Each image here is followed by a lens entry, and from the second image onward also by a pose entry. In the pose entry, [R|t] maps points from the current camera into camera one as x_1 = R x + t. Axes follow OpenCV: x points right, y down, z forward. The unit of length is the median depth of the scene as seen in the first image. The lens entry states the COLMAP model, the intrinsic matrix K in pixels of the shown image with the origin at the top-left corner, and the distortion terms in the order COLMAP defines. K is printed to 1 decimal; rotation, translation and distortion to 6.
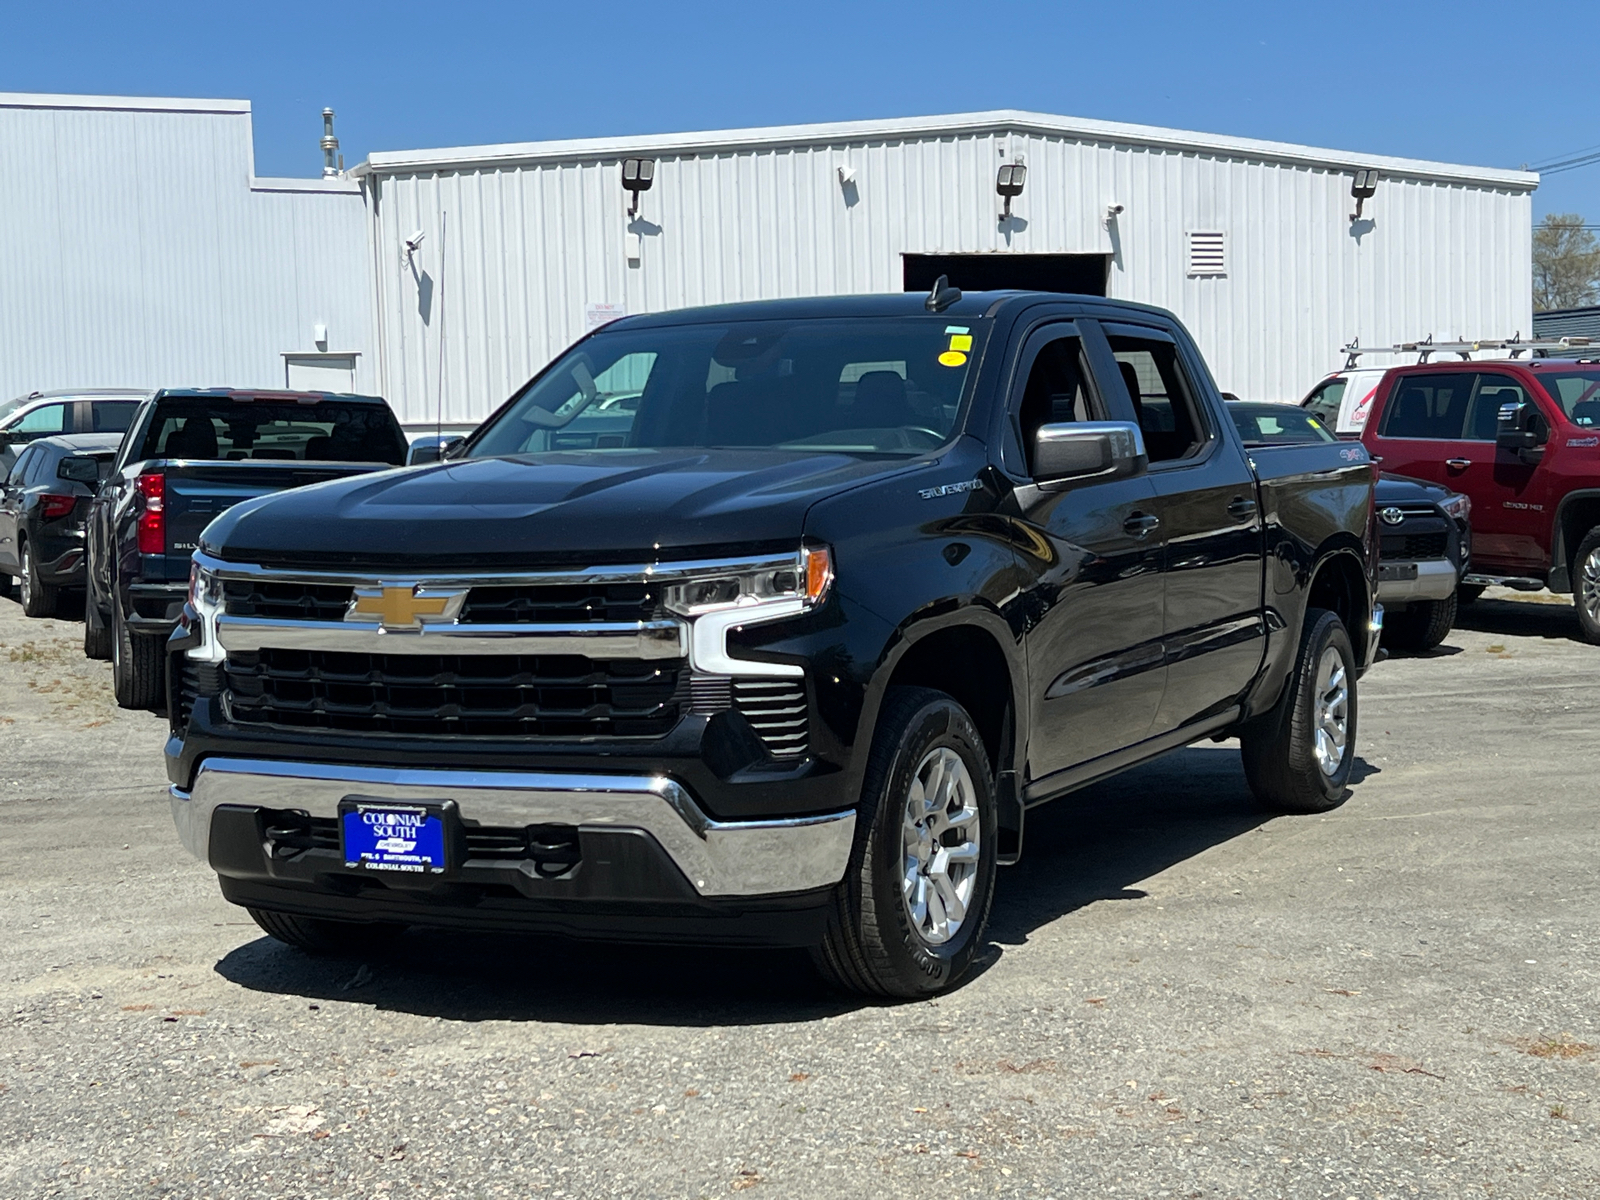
lens RADIAL K [[2475.4, 0, 841.7], [0, 2475.4, 621.7], [0, 0, 1]] dist [0.118498, -0.241958]
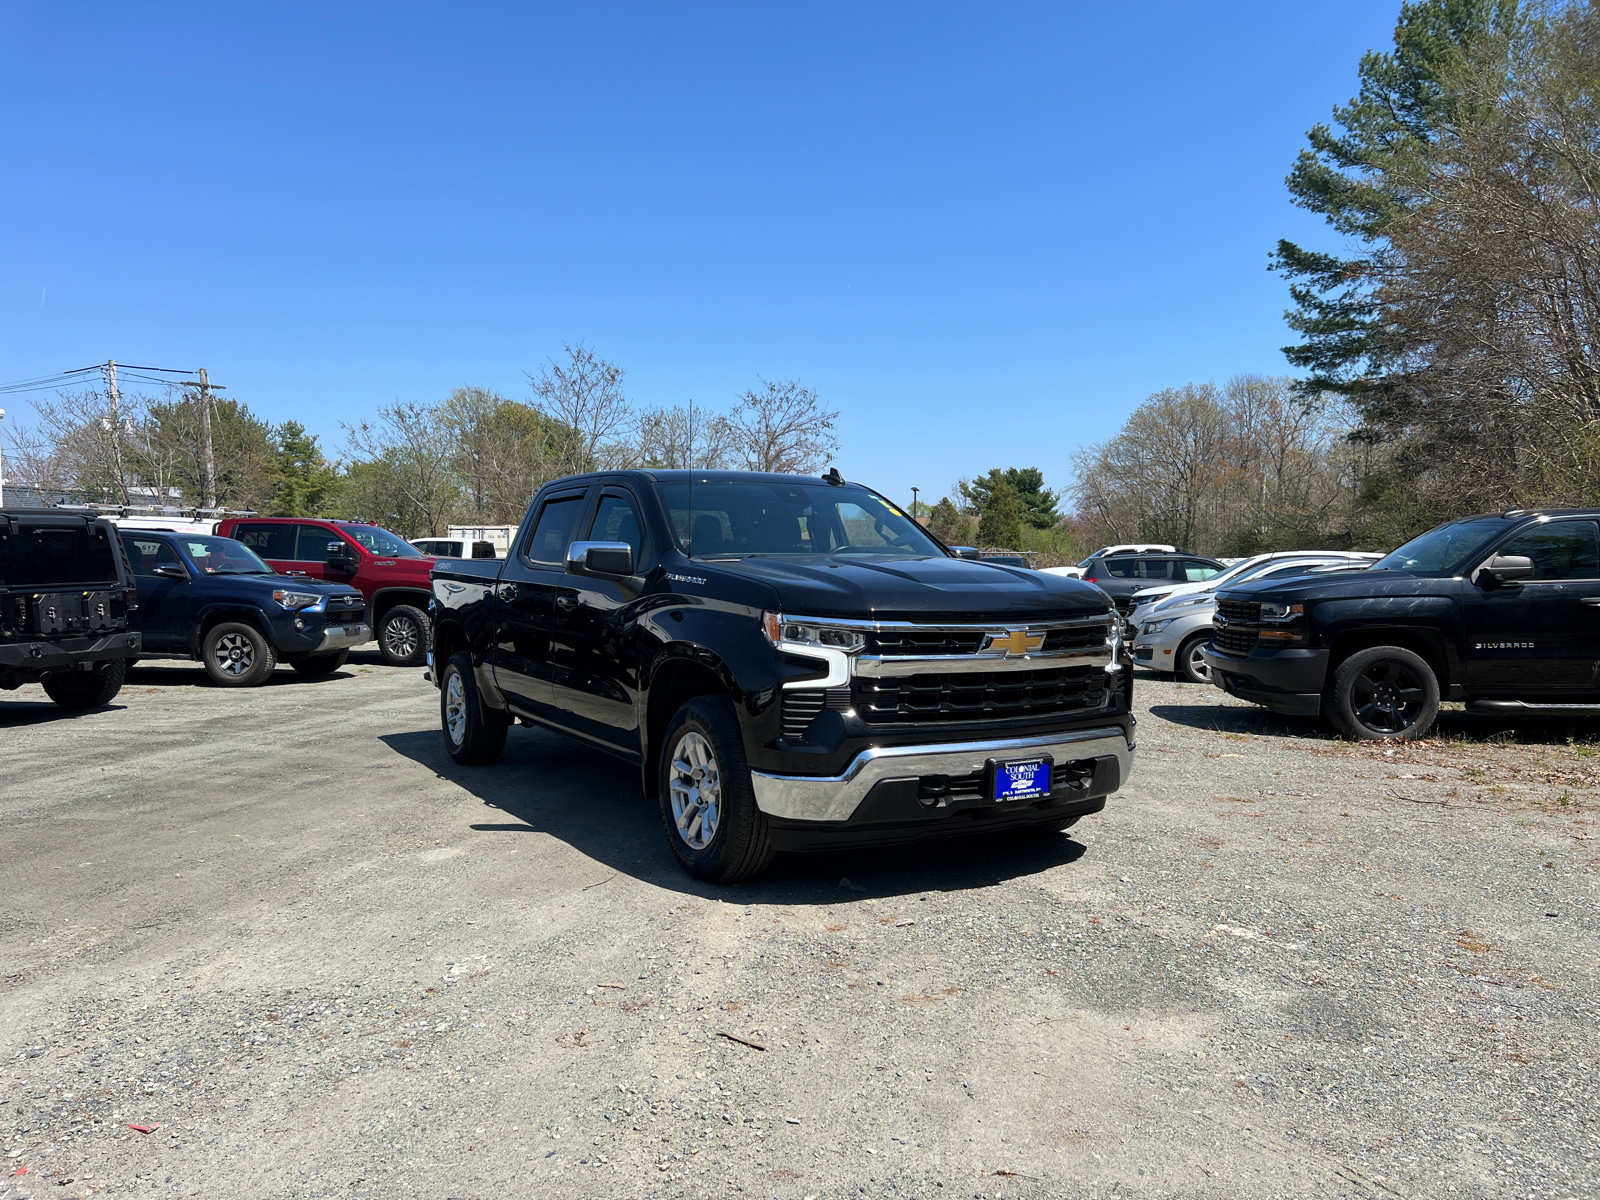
lens RADIAL K [[1186.4, 0, 811.0], [0, 1186.4, 594.8], [0, 0, 1]] dist [0.041458, -0.037861]
pose [[0.552029, -0.000754, 0.833824, -0.879256], [0.043281, 0.998677, -0.027751, -0.021284], [-0.832701, 0.051408, 0.551332, 0.627268]]
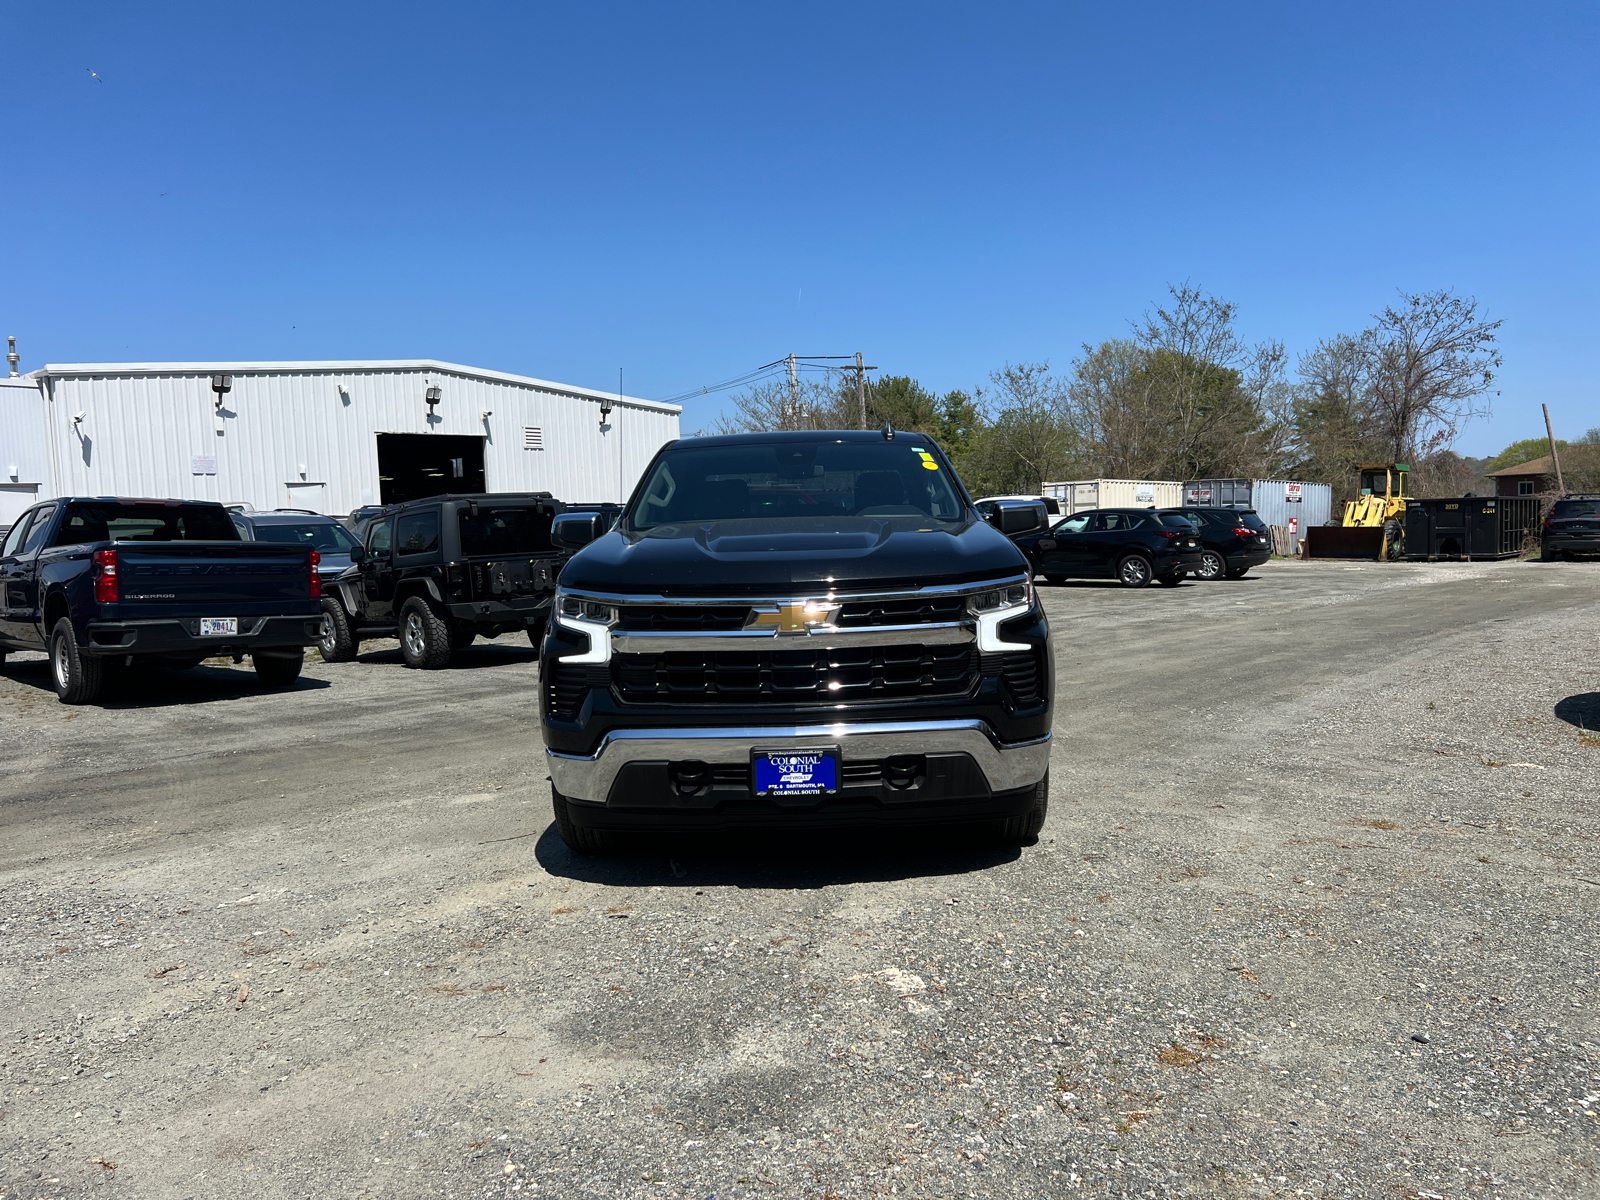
lens RADIAL K [[1180.1, 0, 820.1], [0, 1180.1, 607.3], [0, 0, 1]] dist [0.093217, -0.119977]
pose [[0.902865, -0.038402, 0.428205, -0.439892], [0.043054, 0.999072, -0.001181, -0.010546], [-0.427762, 0.019502, 0.903681, 0.327816]]
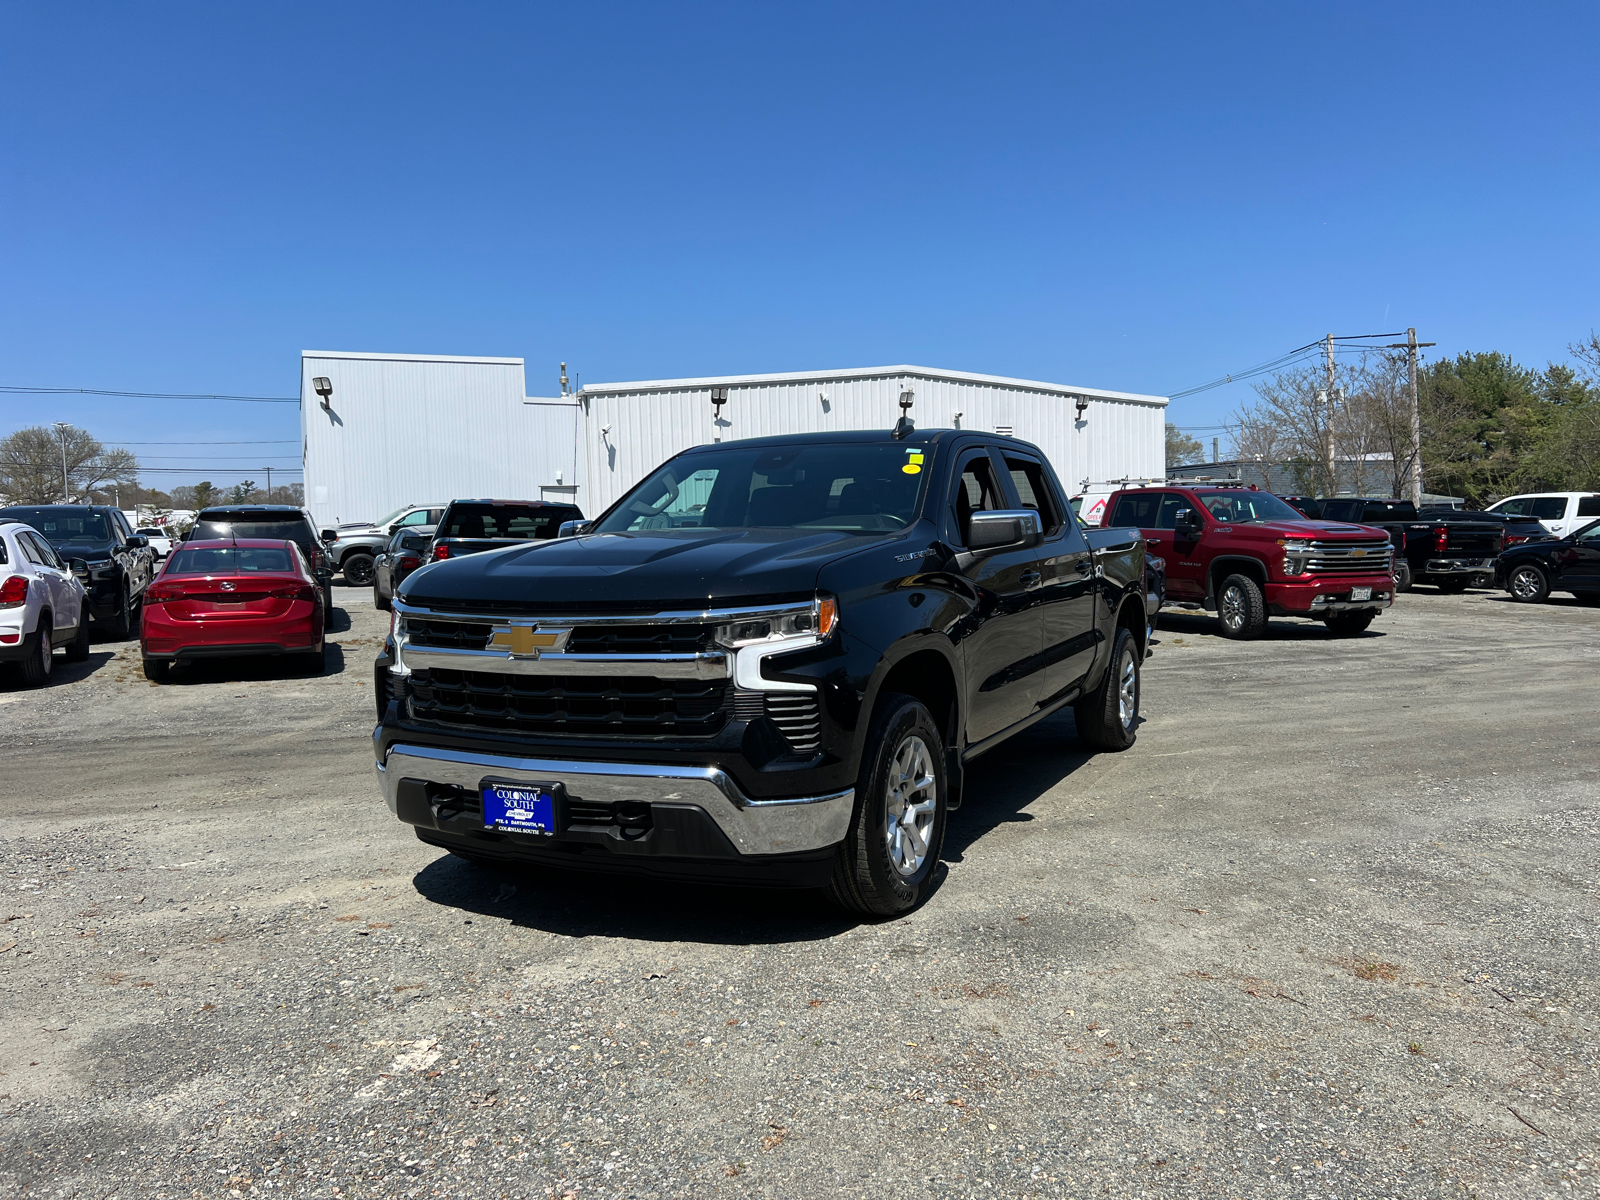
lens RADIAL K [[1188.0, 0, 818.8], [0, 1188.0, 602.2], [0, 0, 1]] dist [0.100769, -0.167155]
pose [[0.999999, 0.001224, -0.000306, -0.013173], [-0.001228, 0.999913, -0.013111, -0.017623], [0.000289, 0.013111, 0.999914, 0.317090]]
